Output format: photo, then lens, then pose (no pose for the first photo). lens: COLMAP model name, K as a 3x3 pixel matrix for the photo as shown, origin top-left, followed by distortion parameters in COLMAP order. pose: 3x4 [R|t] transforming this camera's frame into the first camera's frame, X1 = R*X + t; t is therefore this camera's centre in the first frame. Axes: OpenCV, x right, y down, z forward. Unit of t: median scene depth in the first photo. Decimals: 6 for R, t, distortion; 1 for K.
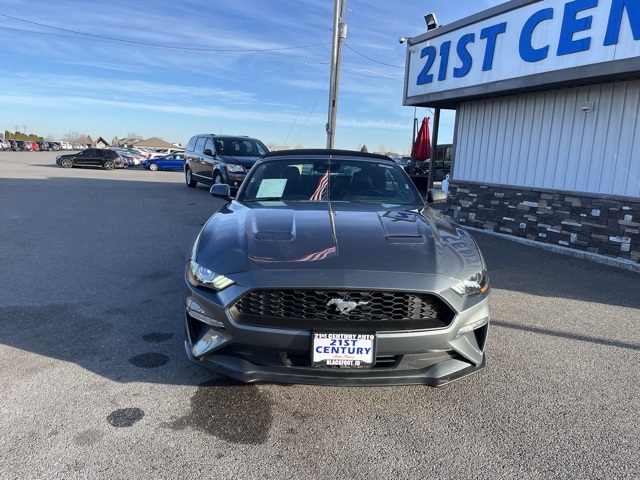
lens RADIAL K [[484.4, 0, 312.9], [0, 484.4, 241.1], [0, 0, 1]] dist [0.068767, -0.098006]
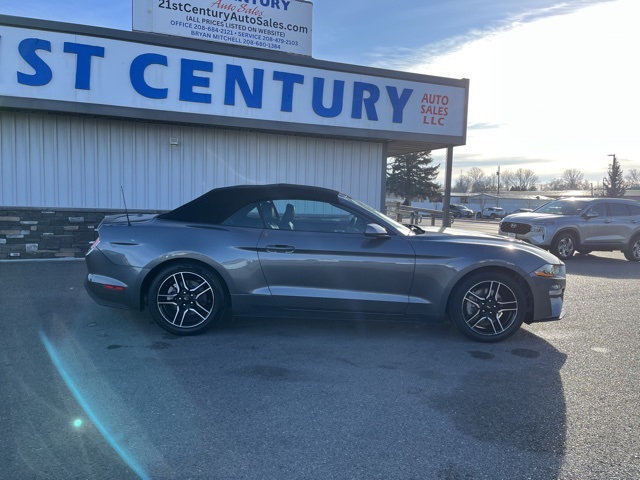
lens RADIAL K [[483.1, 0, 322.1], [0, 483.1, 242.1], [0, 0, 1]] dist [0.062644, -0.079577]
pose [[-0.000406, -0.129468, 0.991583, -0.538272], [0.141193, 0.981643, 0.128228, -0.100868], [-0.989982, 0.140056, 0.017881, 0.495385]]
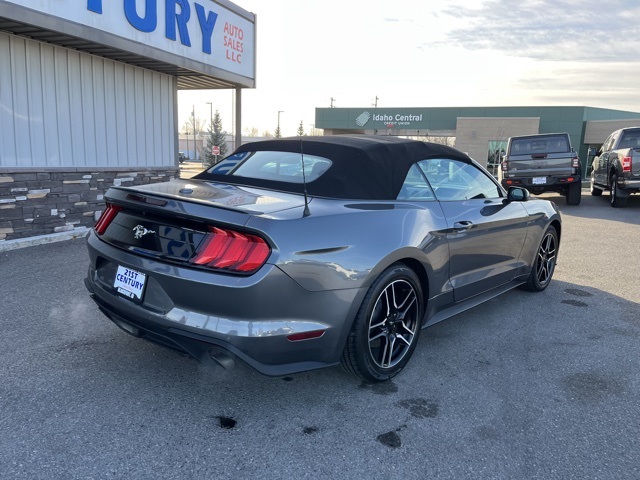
lens RADIAL K [[483.7, 0, 317.0], [0, 483.7, 235.3], [0, 0, 1]] dist [0.065135, -0.075803]
pose [[-0.731017, -0.176304, 0.659189, -0.237703], [0.052676, 0.948581, 0.312120, -0.149668], [-0.680323, 0.262889, -0.684142, 0.855598]]
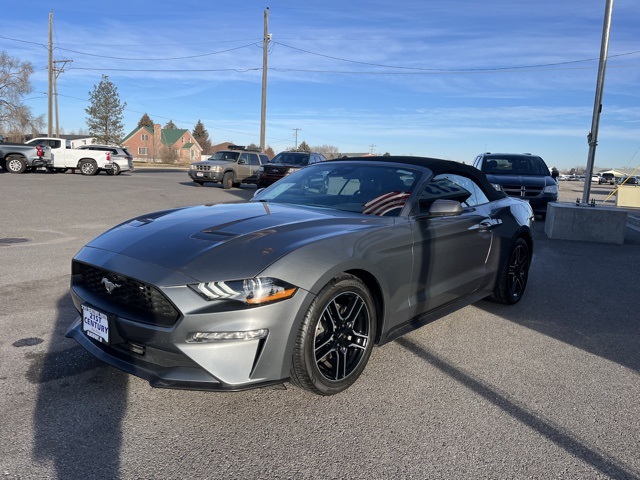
lens RADIAL K [[483.7, 0, 317.0], [0, 483.7, 235.3], [0, 0, 1]] dist [0.065135, -0.075803]
pose [[0.745806, 0.083970, -0.660850, 0.304031], [-0.125052, 0.992036, -0.015076, -0.004948], [0.654321, 0.093884, 0.750366, 0.130369]]
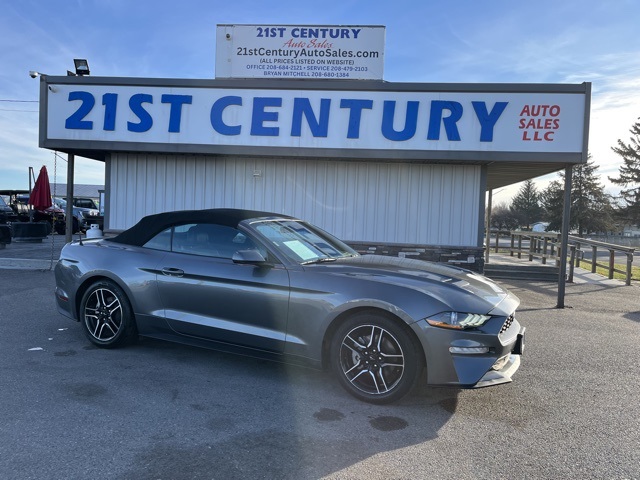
lens RADIAL K [[483.7, 0, 317.0], [0, 483.7, 235.3], [0, 0, 1]] dist [0.065135, -0.075803]
pose [[0.450779, -0.048377, 0.891324, -0.434400], [0.130167, 0.991419, -0.012022, -0.052656], [-0.883094, 0.121440, 0.453208, 0.207824]]
